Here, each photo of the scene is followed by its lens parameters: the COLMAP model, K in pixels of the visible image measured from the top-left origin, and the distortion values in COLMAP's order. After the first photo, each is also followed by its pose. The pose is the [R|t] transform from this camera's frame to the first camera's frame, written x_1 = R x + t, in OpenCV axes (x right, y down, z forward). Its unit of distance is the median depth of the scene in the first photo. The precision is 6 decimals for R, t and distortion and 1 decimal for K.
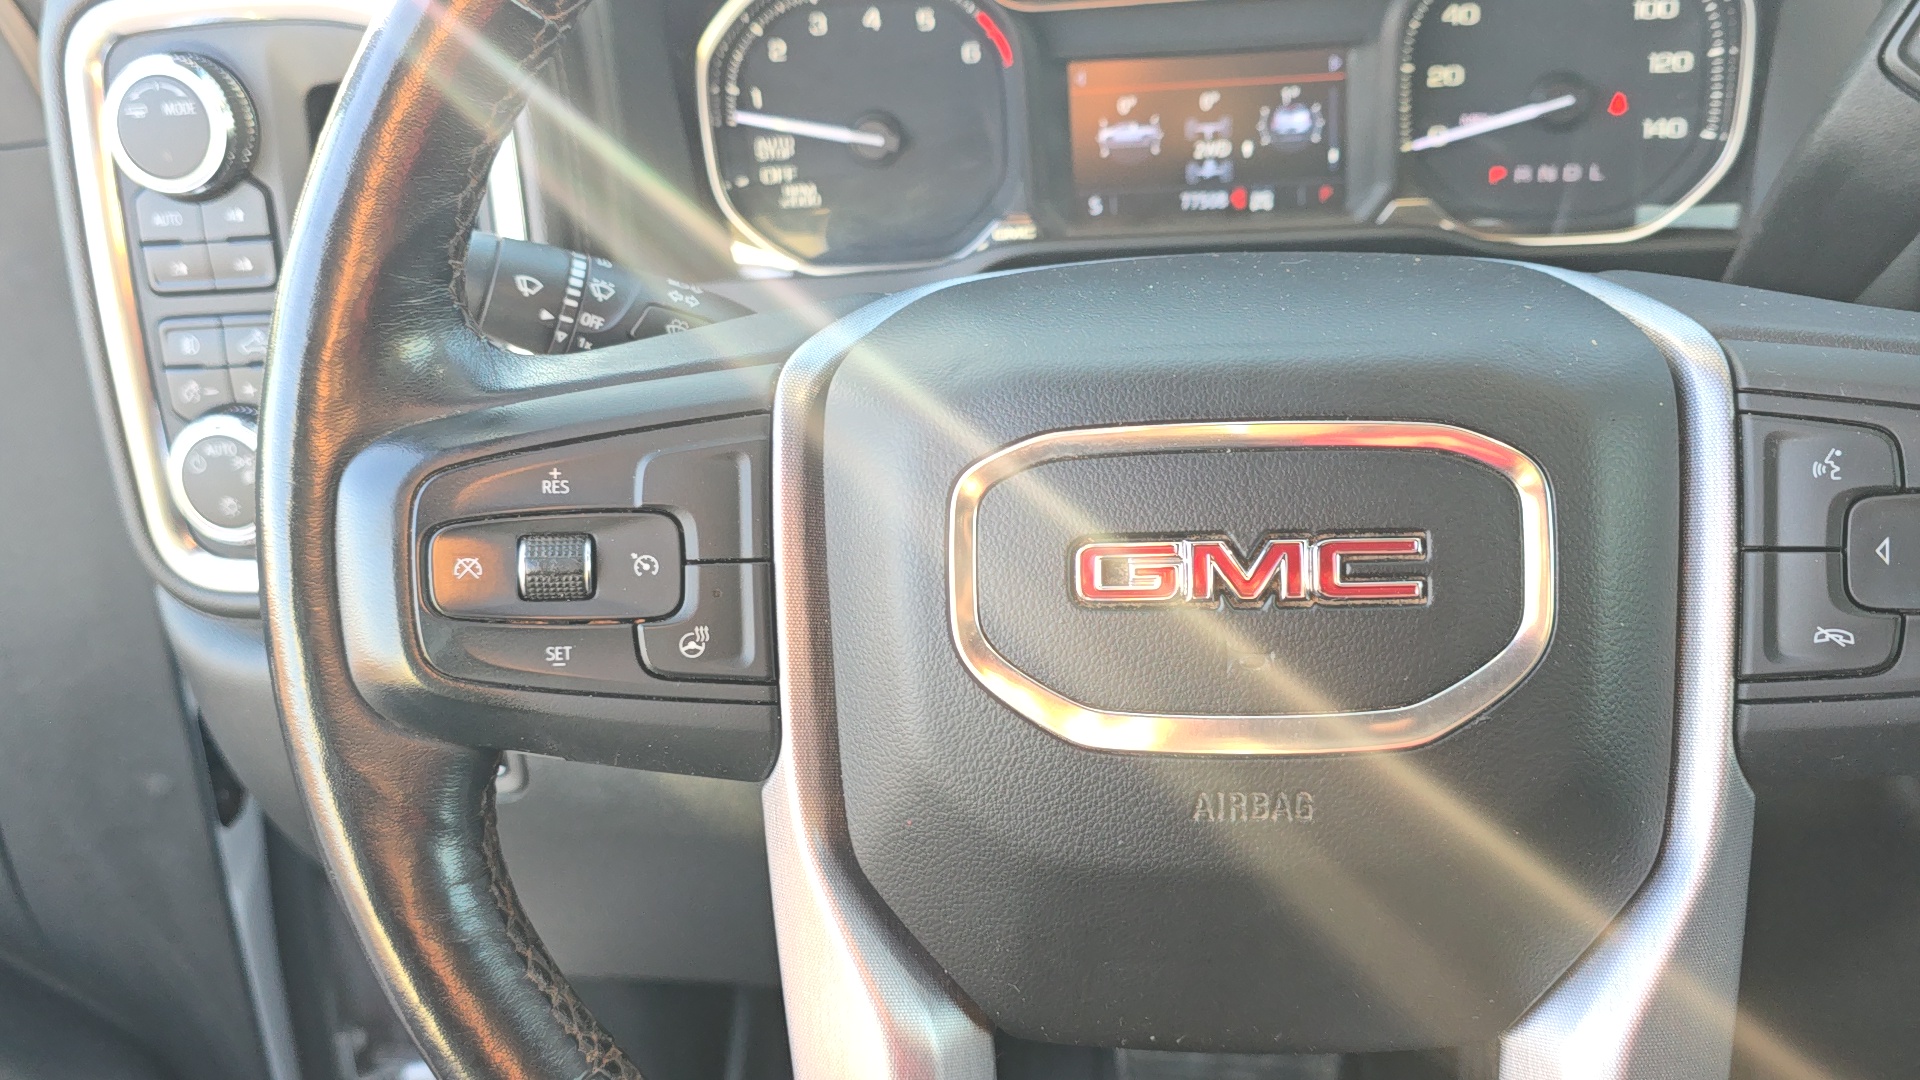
lens RADIAL K [[1672.1, 0, 957.7], [0, 1672.1, 568.4], [0, 0, 1]] dist [-0.025984, -0.000778]
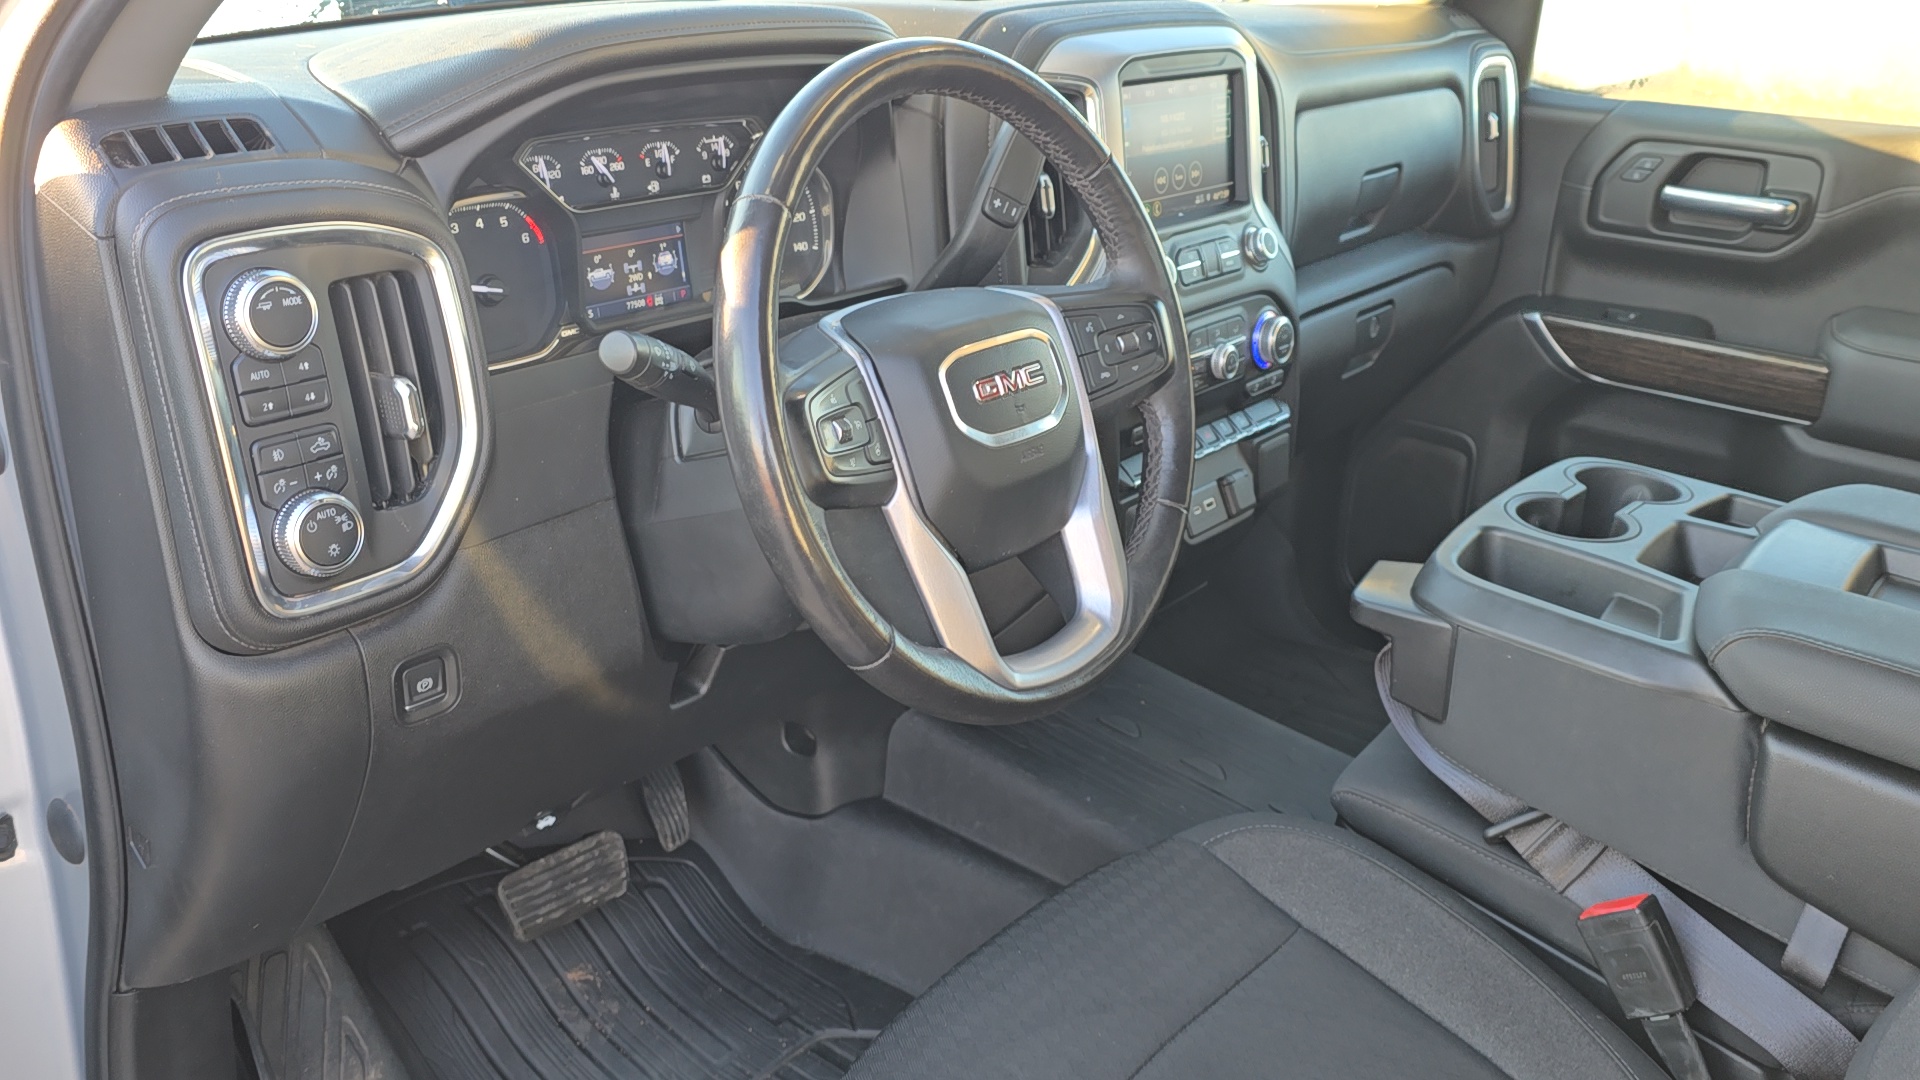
lens RADIAL K [[1589.3, 0, 960.0], [0, 1589.3, 540.0], [0, 0, 1]] dist [-0.007090, 0.007021]
pose [[0.541698, -0.226072, 0.809601, -1.246884], [0.302966, 0.950928, 0.062824, 0.036077], [-0.784076, 0.211250, 0.583608, -0.310092]]
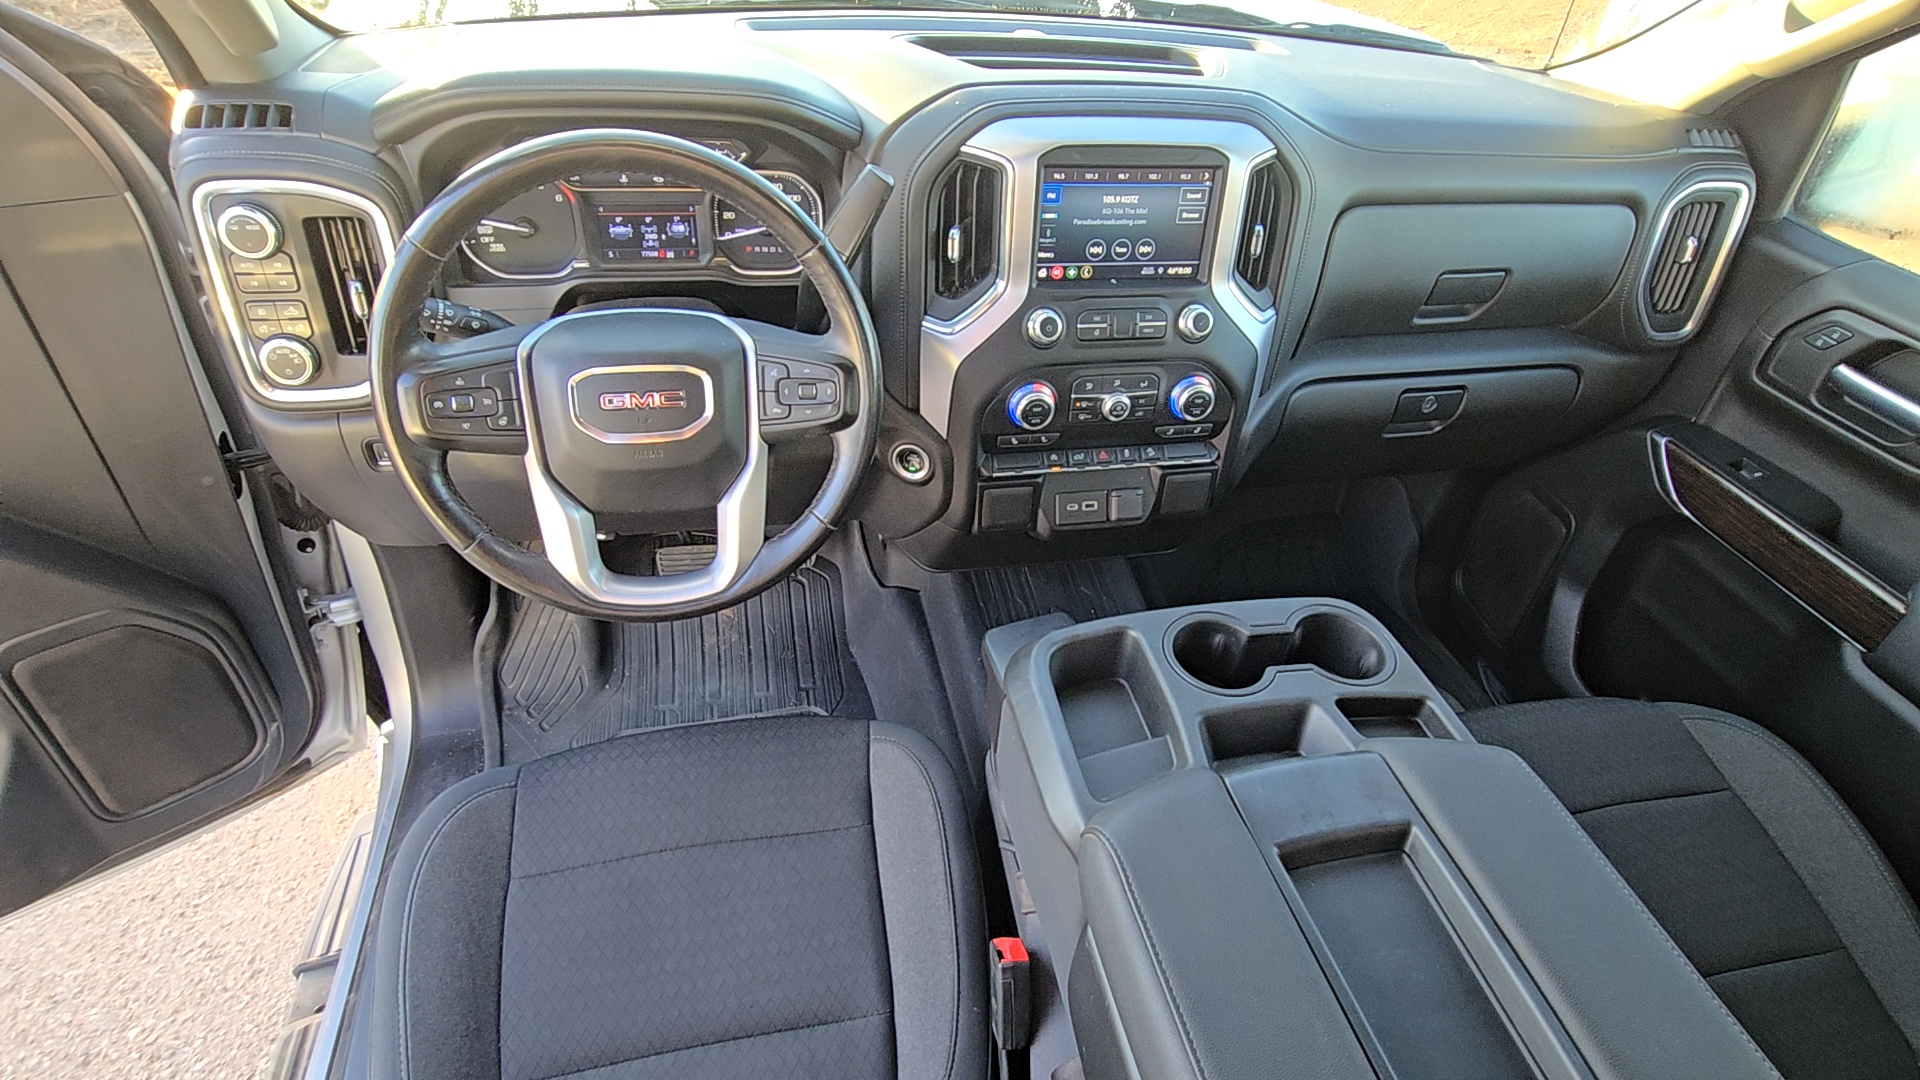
lens RADIAL K [[951.3, 0, 945.9], [0, 951.3, 560.9], [0, 0, 1]] dist [0.000251, 0.000177]
pose [[0.934359, -0.090780, 0.344576, 0.009809], [0.009777, 0.973171, 0.229876, -0.080093], [-0.356200, -0.211417, 0.910178, -0.851468]]
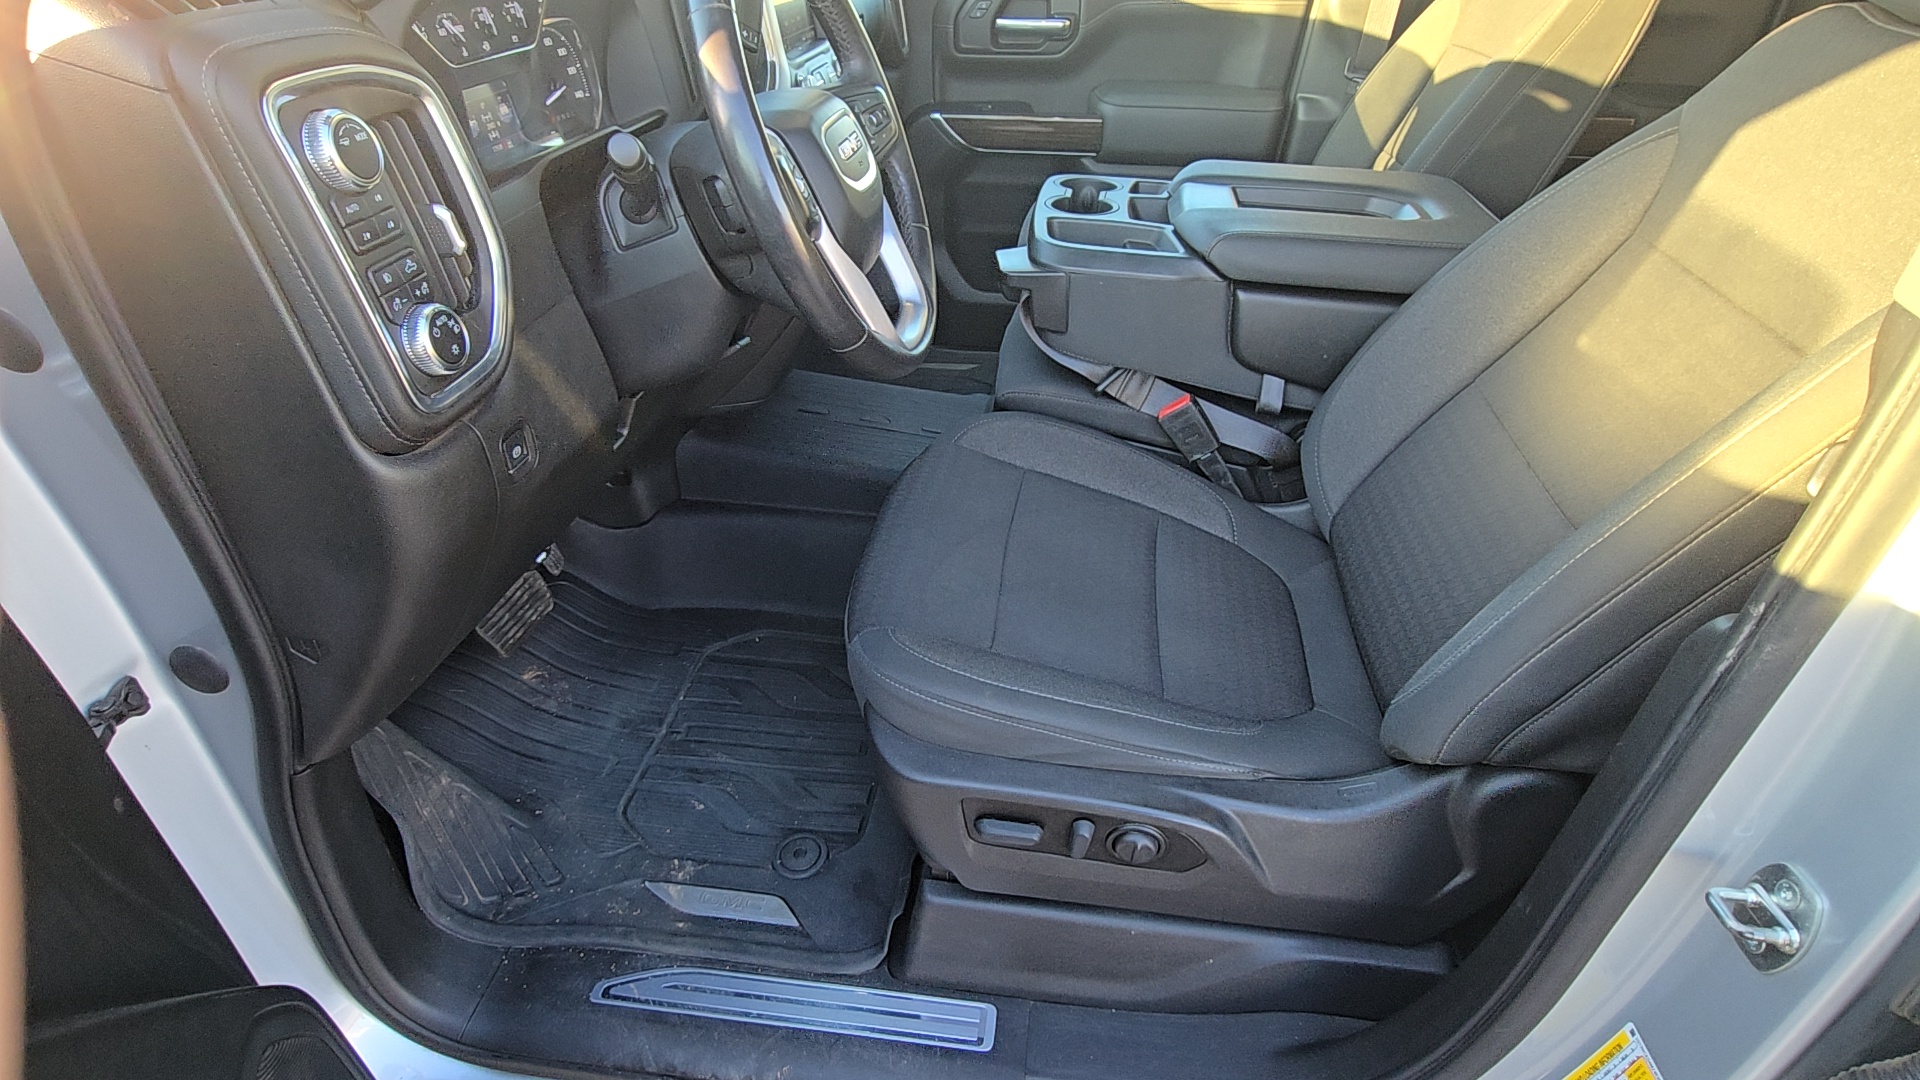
lens RADIAL K [[972.6, 0, 960.0], [0, 972.6, 540.0], [0, 0, 1]] dist [0.000520, 0.000294]
pose [[0.039628, -0.491292, 0.870093, -1.413422], [0.441378, 0.789825, 0.425867, -0.079688], [-0.896446, 0.367163, 0.248145, 0.265930]]
